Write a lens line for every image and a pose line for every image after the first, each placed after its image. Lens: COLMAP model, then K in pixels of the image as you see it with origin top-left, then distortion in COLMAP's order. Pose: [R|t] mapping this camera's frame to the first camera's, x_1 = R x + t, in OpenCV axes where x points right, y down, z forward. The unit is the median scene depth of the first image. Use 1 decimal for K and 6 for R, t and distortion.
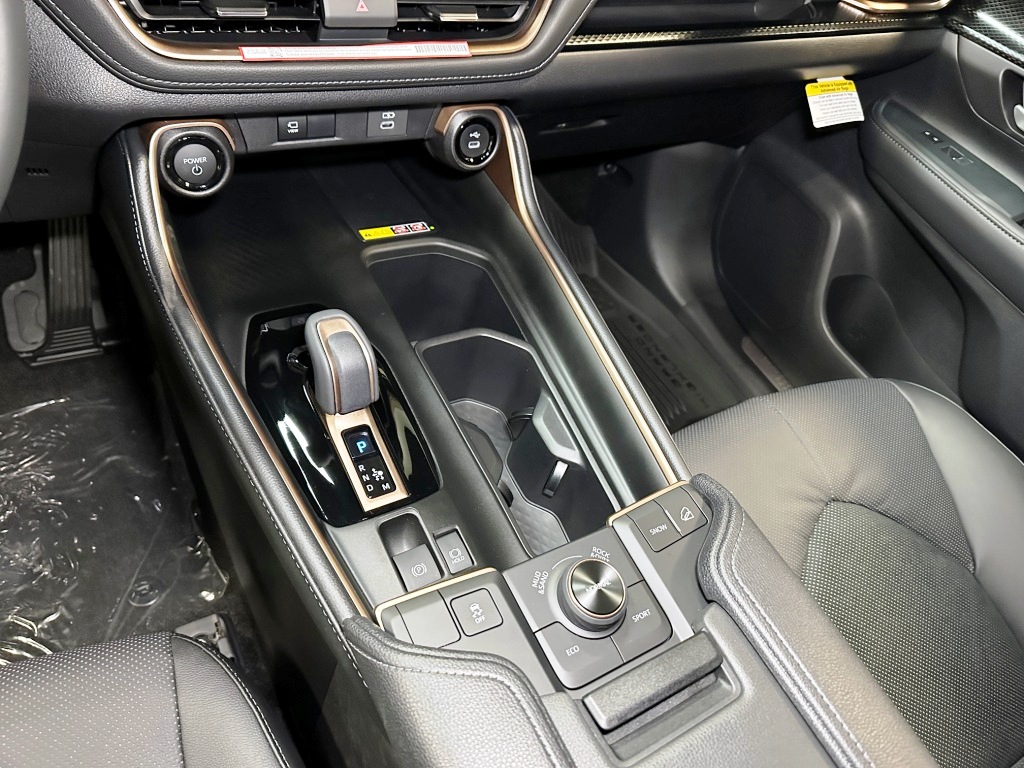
lens RADIAL K [[734.1, 0, 512.0], [0, 734.1, 384.0], [0, 0, 1]] dist [0.047871, -0.076536]
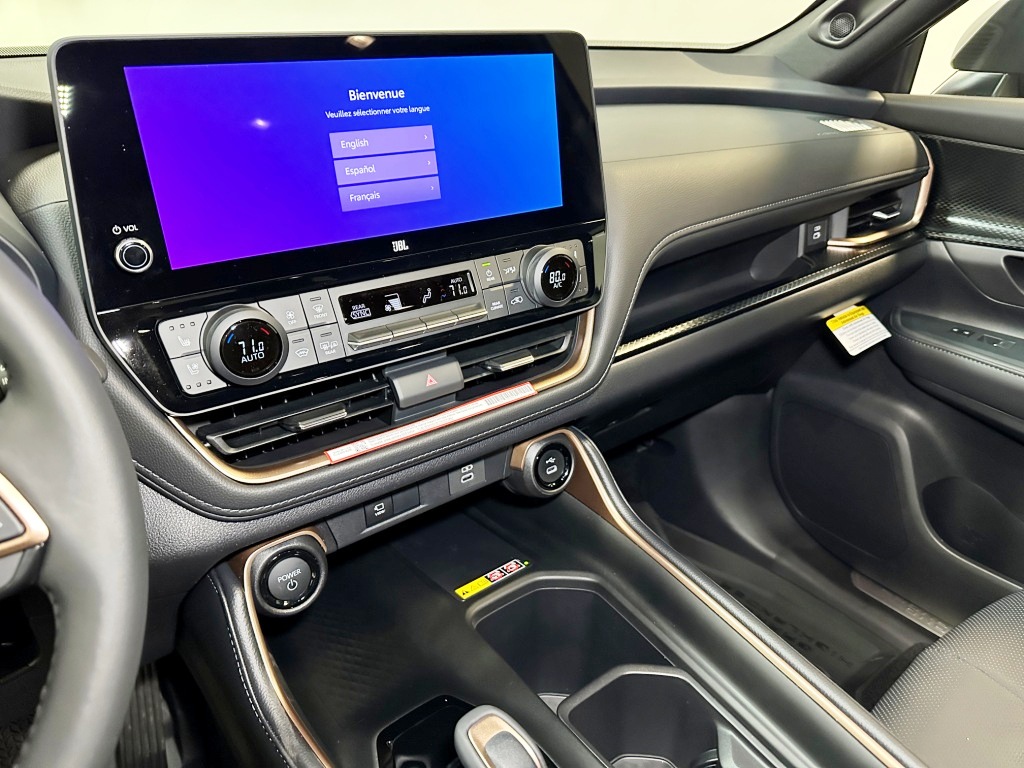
lens RADIAL K [[734.1, 0, 512.0], [0, 734.1, 384.0], [0, 0, 1]] dist [0.047871, -0.076536]
pose [[0.962138, -0.271405, 0.025093, -0.098349], [0.260994, 0.890853, -0.371838, -0.082118], [0.078564, 0.364308, 0.927959, 0.059142]]
